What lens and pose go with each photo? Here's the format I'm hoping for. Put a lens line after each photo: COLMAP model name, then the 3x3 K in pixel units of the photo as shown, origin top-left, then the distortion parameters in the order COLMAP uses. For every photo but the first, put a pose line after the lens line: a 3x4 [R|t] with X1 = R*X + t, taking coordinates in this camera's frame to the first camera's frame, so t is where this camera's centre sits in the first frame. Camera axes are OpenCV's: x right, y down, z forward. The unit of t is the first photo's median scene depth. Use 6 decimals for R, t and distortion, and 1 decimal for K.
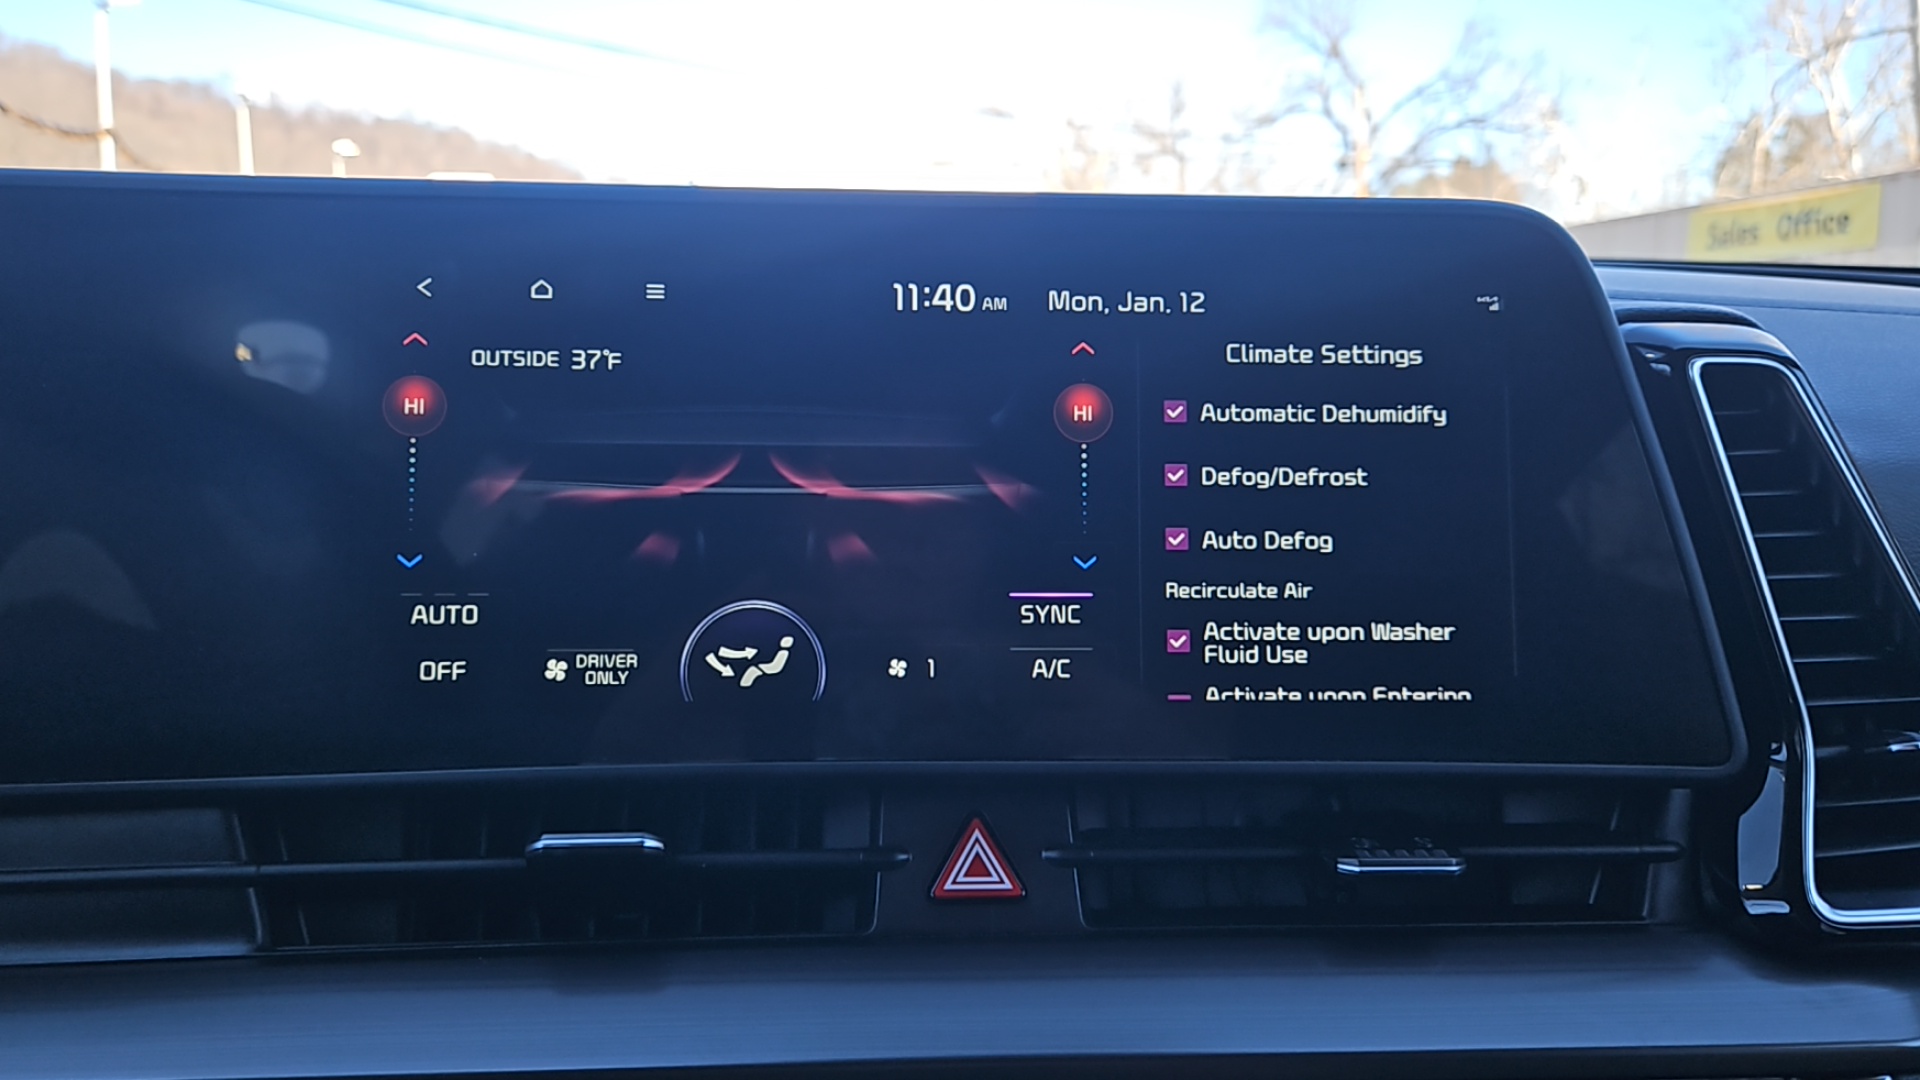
lens RADIAL K [[1450.1, 0, 967.6], [0, 1450.1, 545.1], [0, 0, 1]] dist [0.054001, -0.057345]
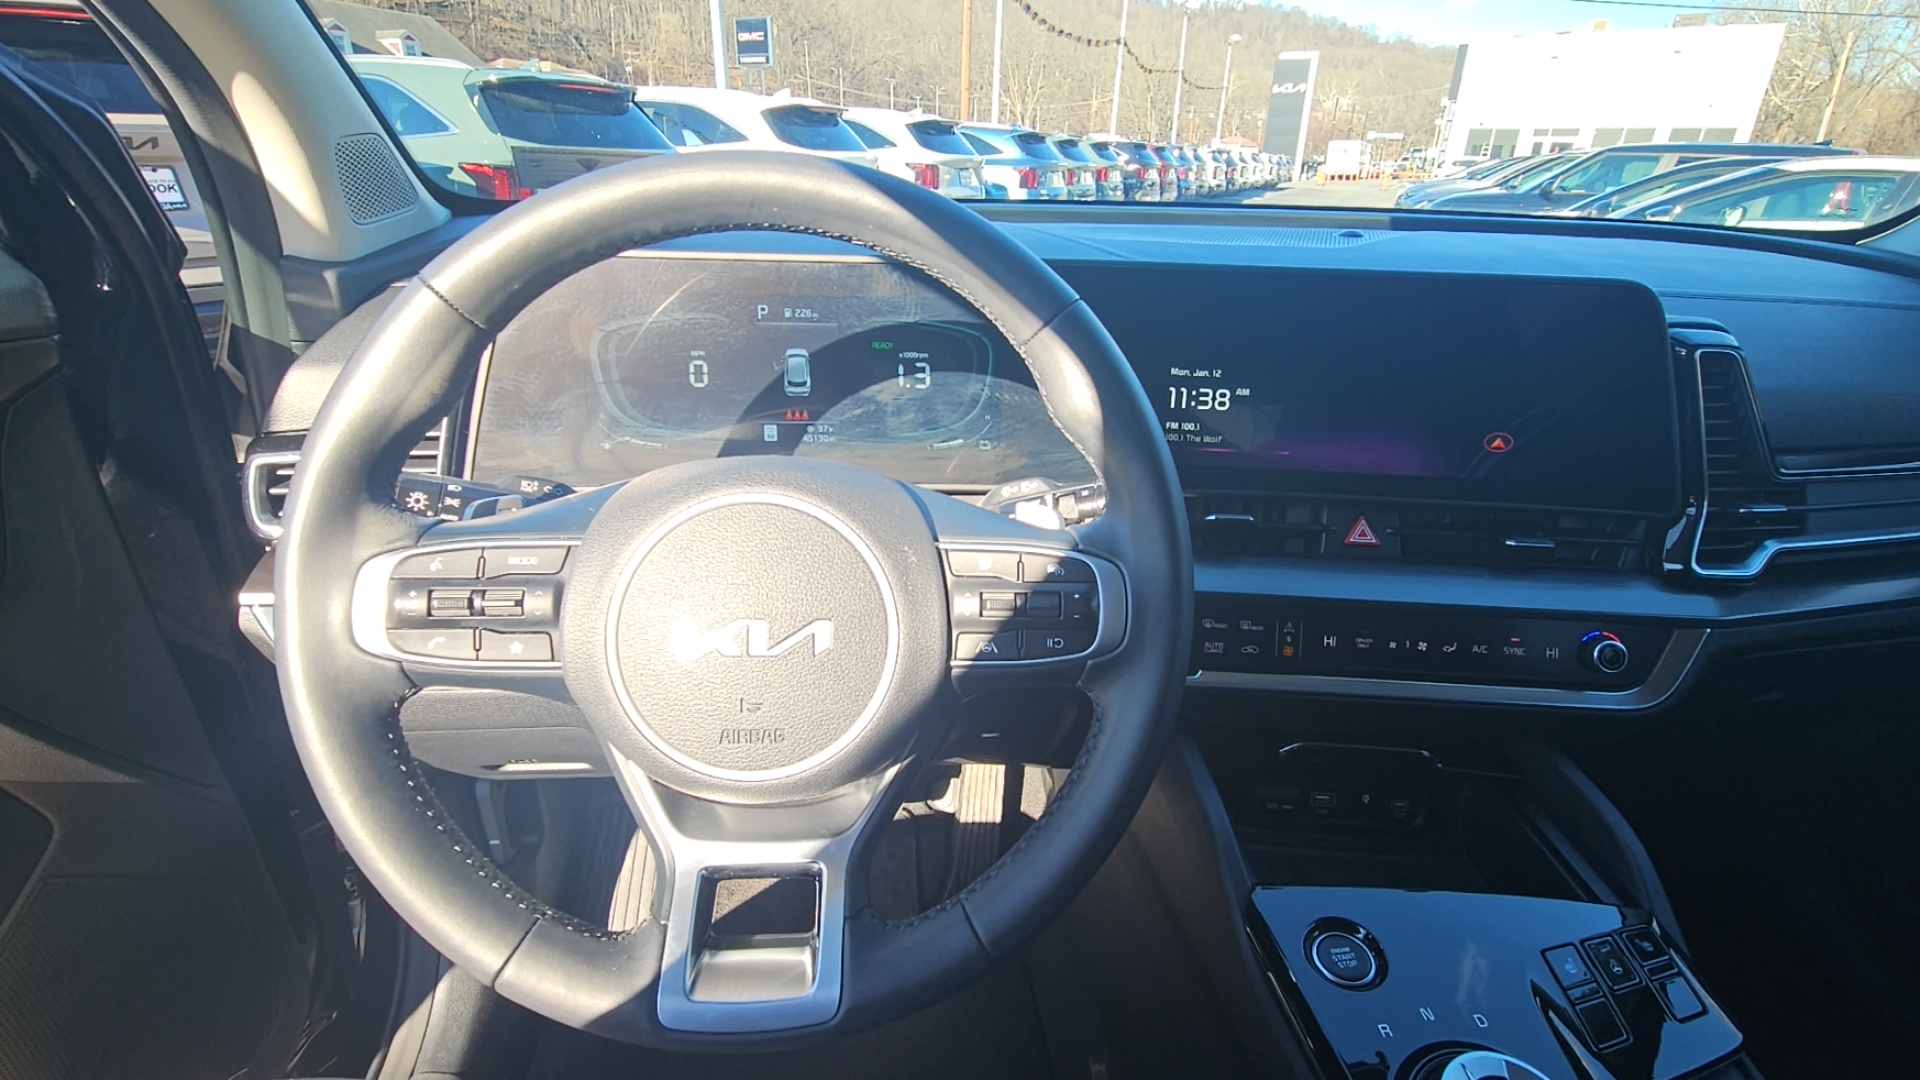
lens RADIAL K [[849.8, 0, 947.8], [0, 849.8, 538.7], [0, 0, 1]] dist [0.010820, -0.007622]
pose [[0.992612, 0.065673, -0.102018, -0.595106], [-0.033987, 0.957683, 0.285810, -0.195572], [0.116471, -0.280231, 0.952841, -0.600791]]
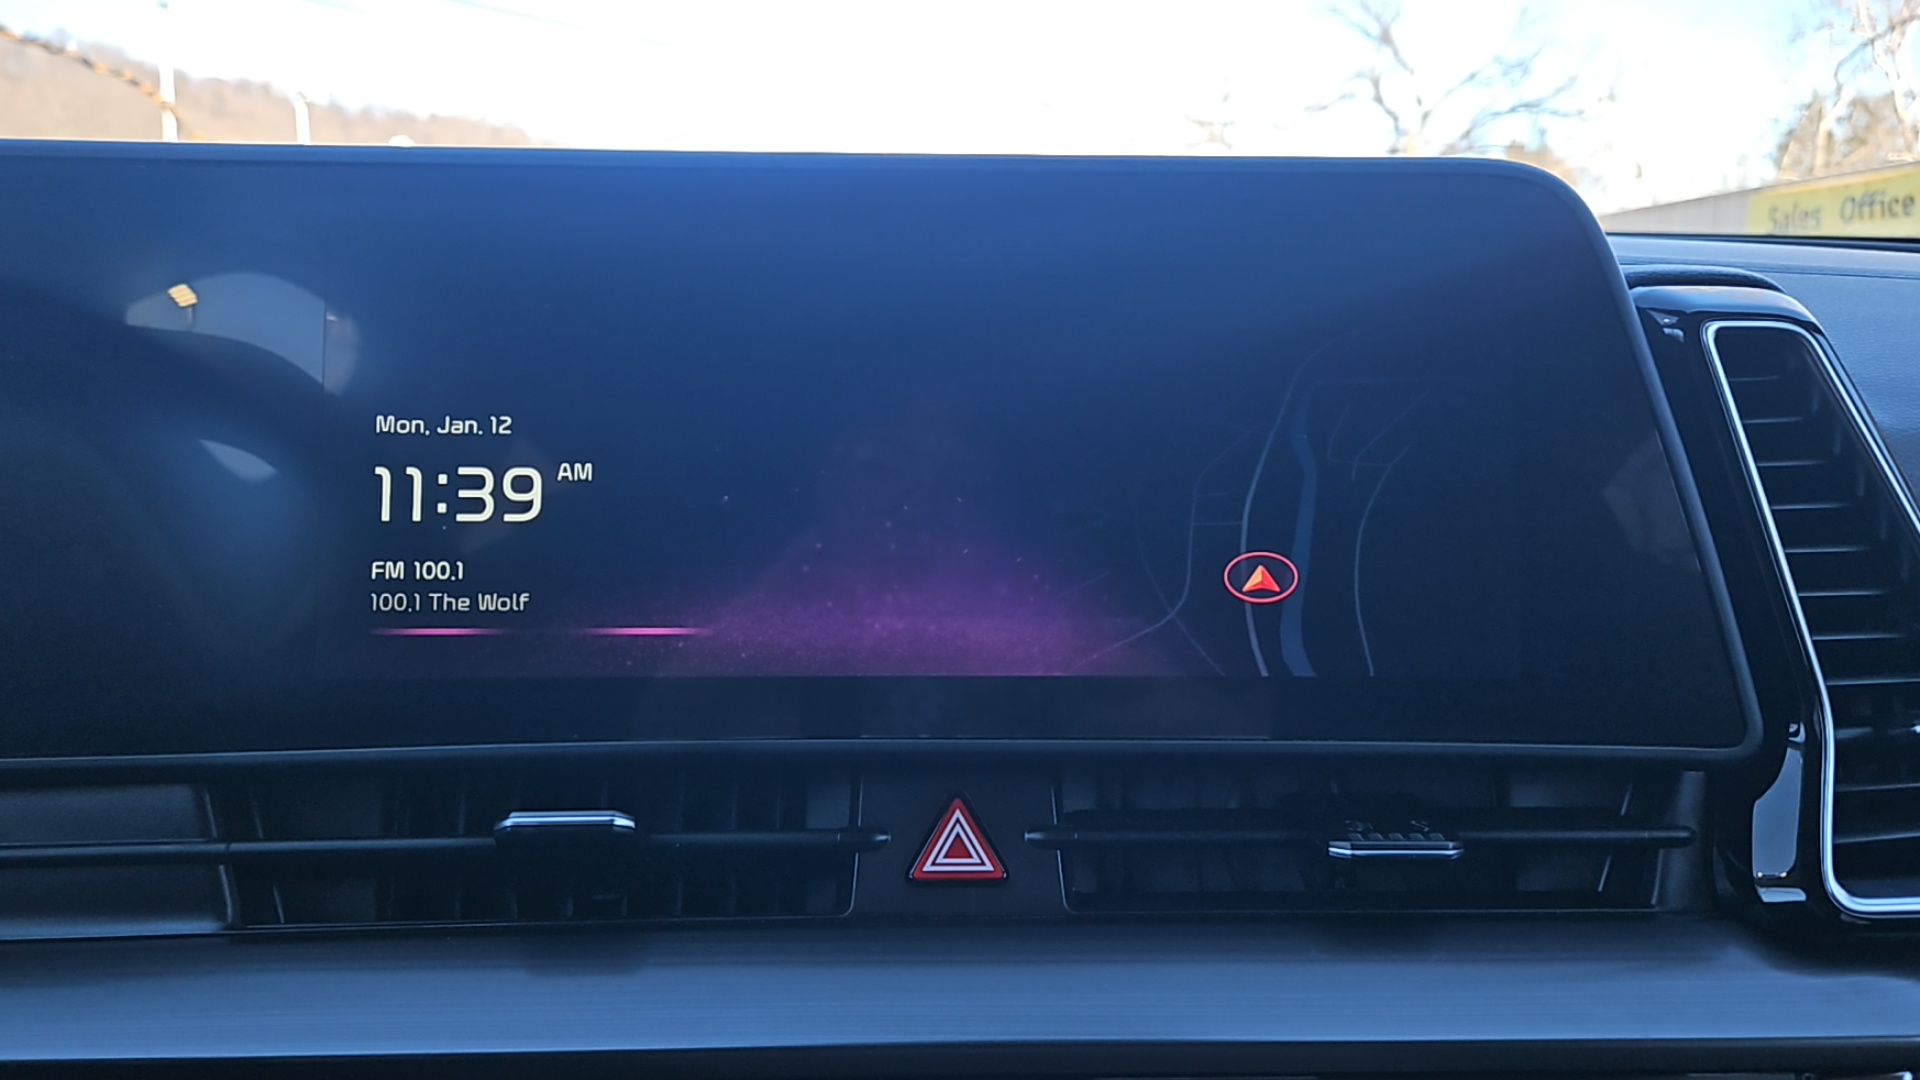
lens RADIAL K [[1450.1, 0, 969.1], [0, 1450.1, 541.6], [0, 0, 1]] dist [0.054001, -0.057345]
pose [[0.999488, -0.000909, -0.031998, 0.045506], [0.001019, 0.999994, 0.003438, 0.012520], [0.031995, -0.003469, 0.999482, 0.027780]]
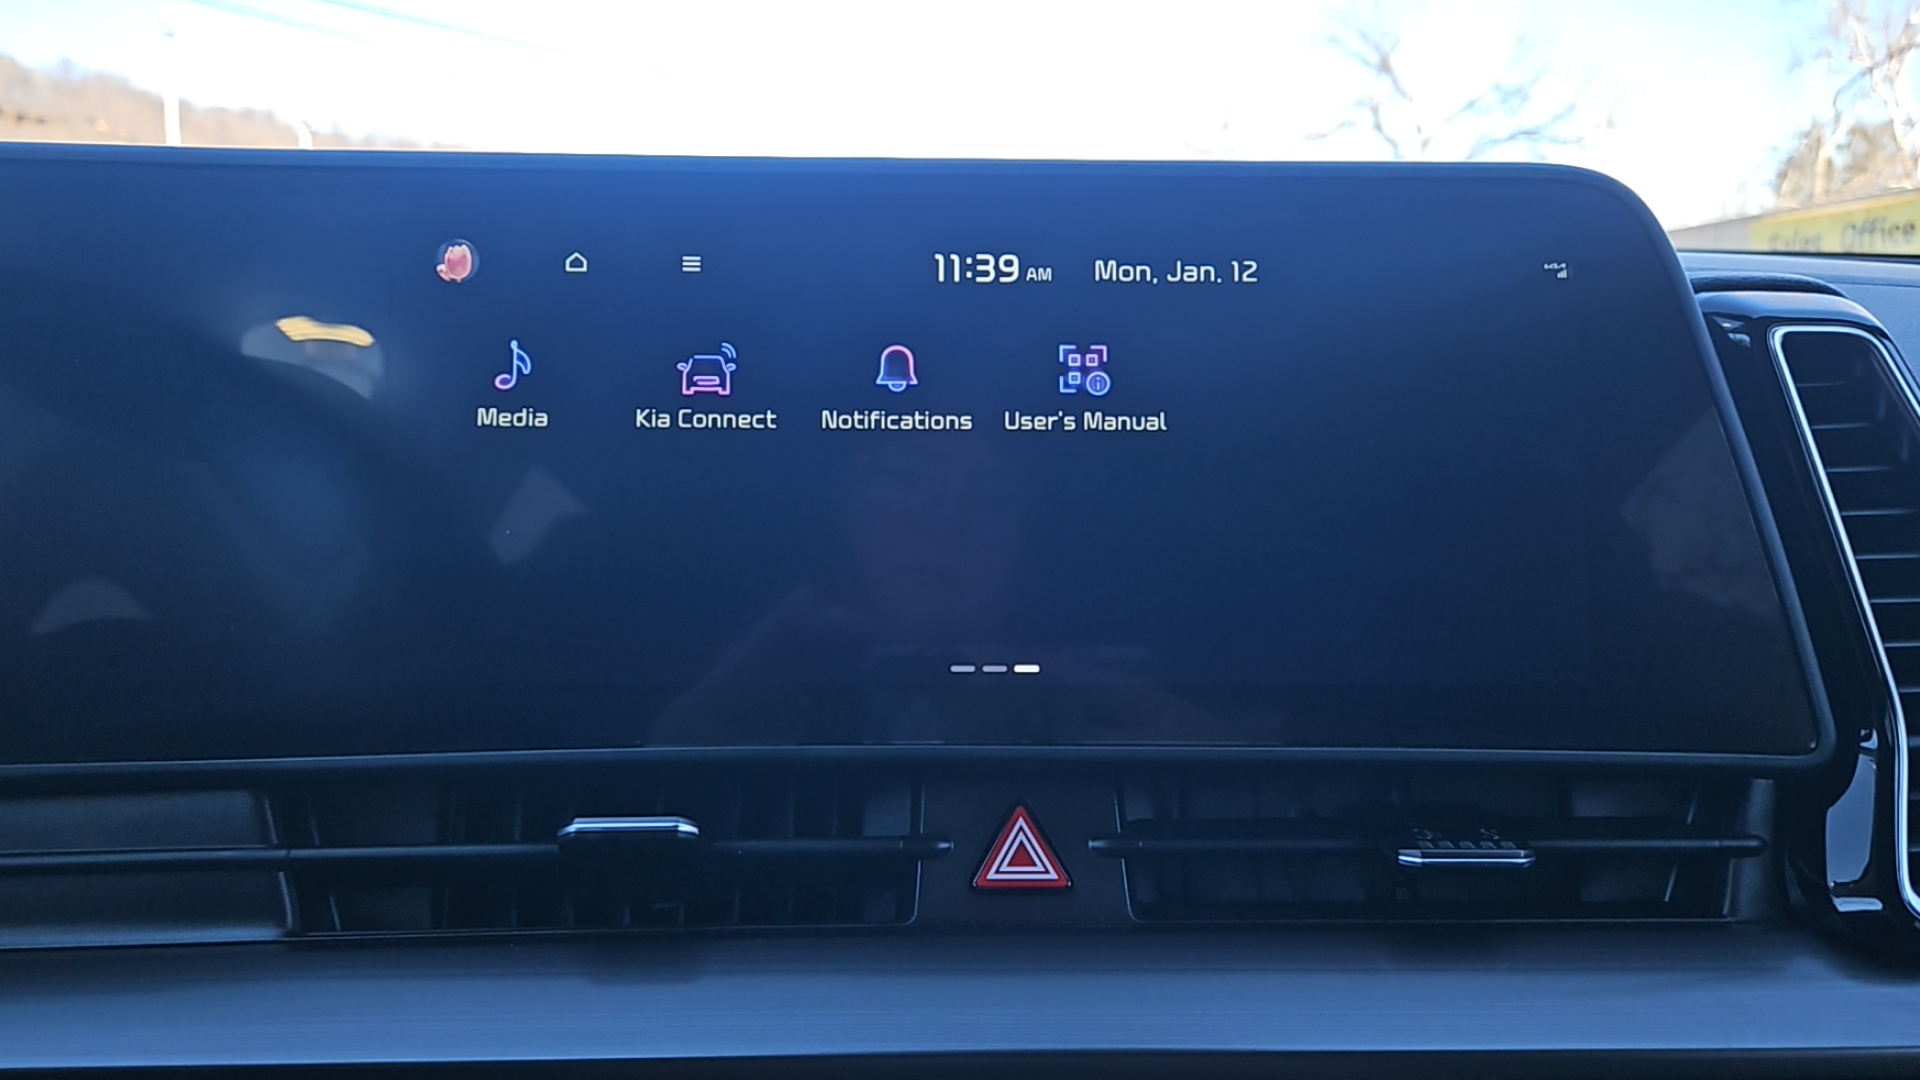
lens RADIAL K [[1450.1, 0, 964.8], [0, 1450.1, 547.2], [0, 0, 1]] dist [0.054001, -0.057345]
pose [[0.999400, -0.000773, -0.034615, 0.002644], [0.000396, 0.999940, -0.010906, 0.026590], [0.034622, 0.010886, 0.999341, 0.031606]]
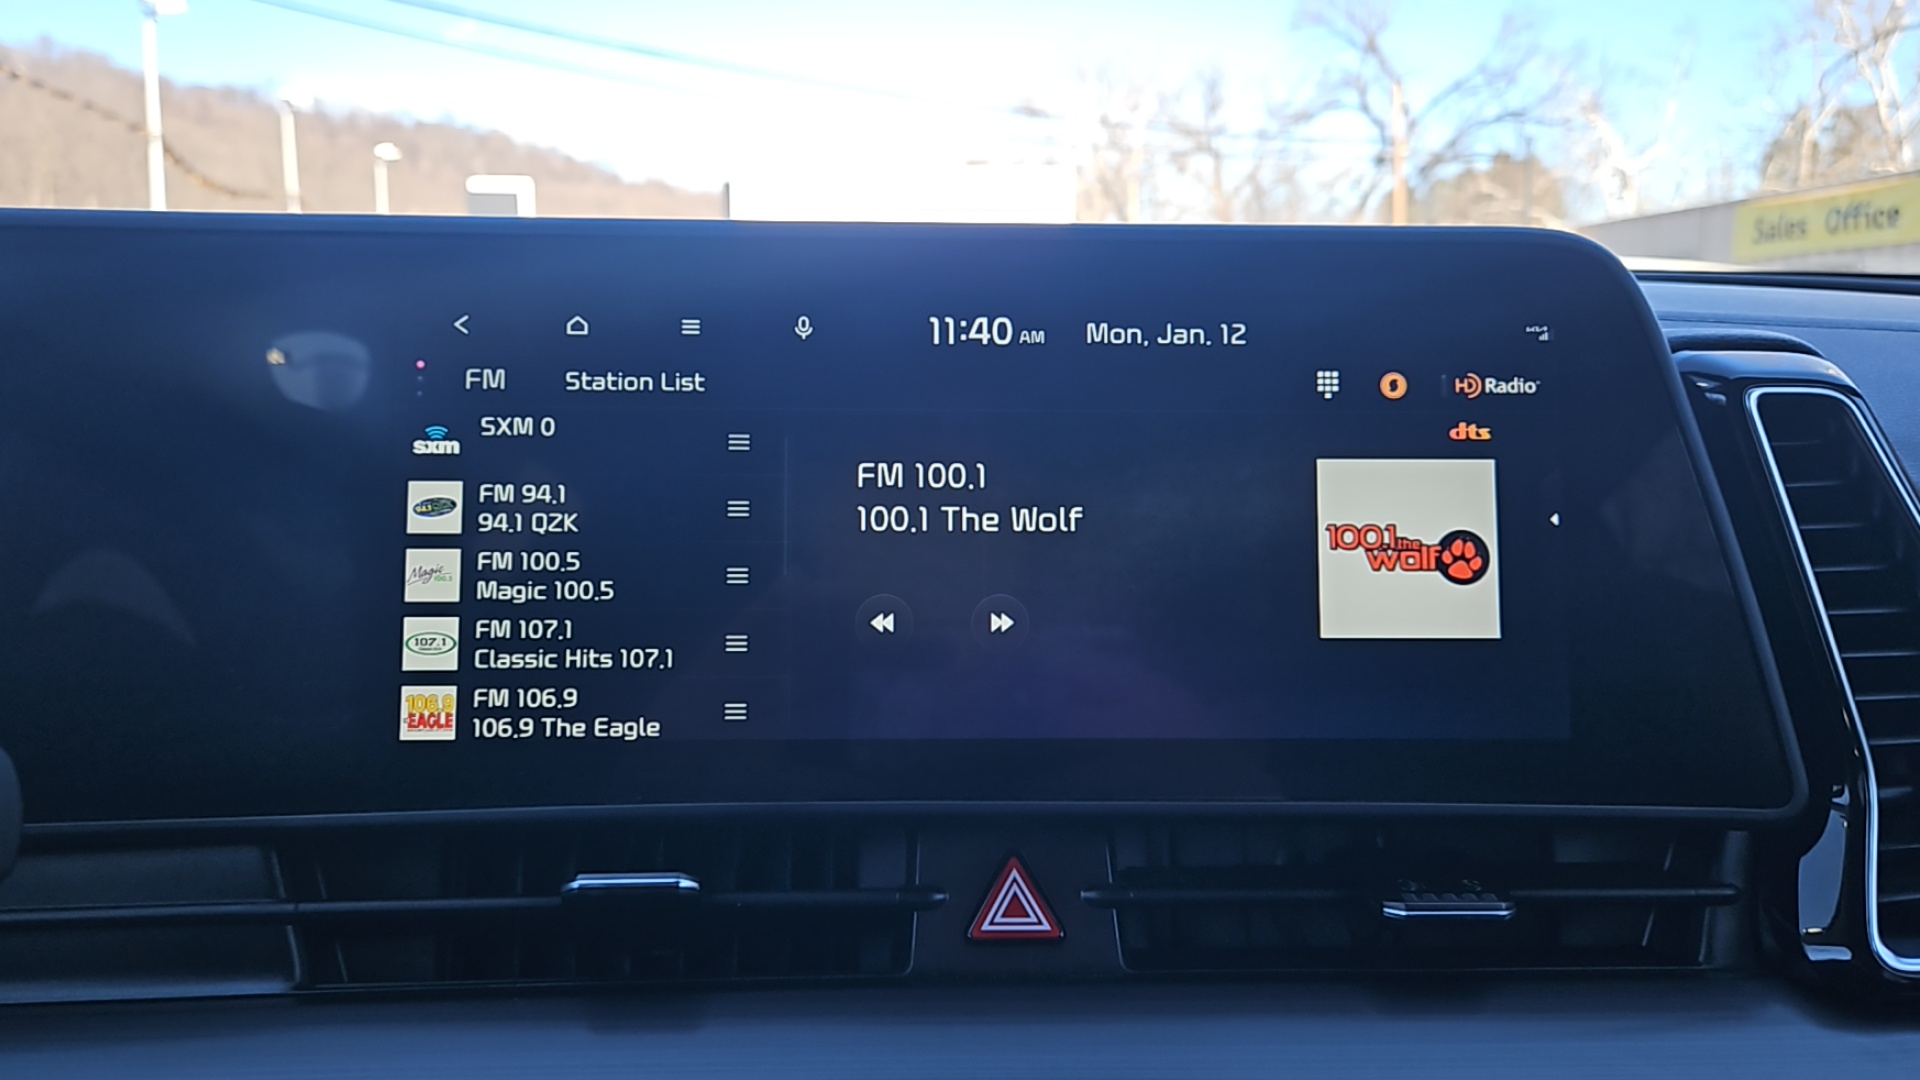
lens RADIAL K [[1450.1, 0, 962.8], [0, 1450.1, 542.0], [0, 0, 1]] dist [0.054001, -0.057345]
pose [[0.999629, -0.001327, -0.027193, -0.001661], [0.001294, 0.999998, -0.001262, -0.025511], [0.027195, 0.001226, 0.999629, 0.011510]]
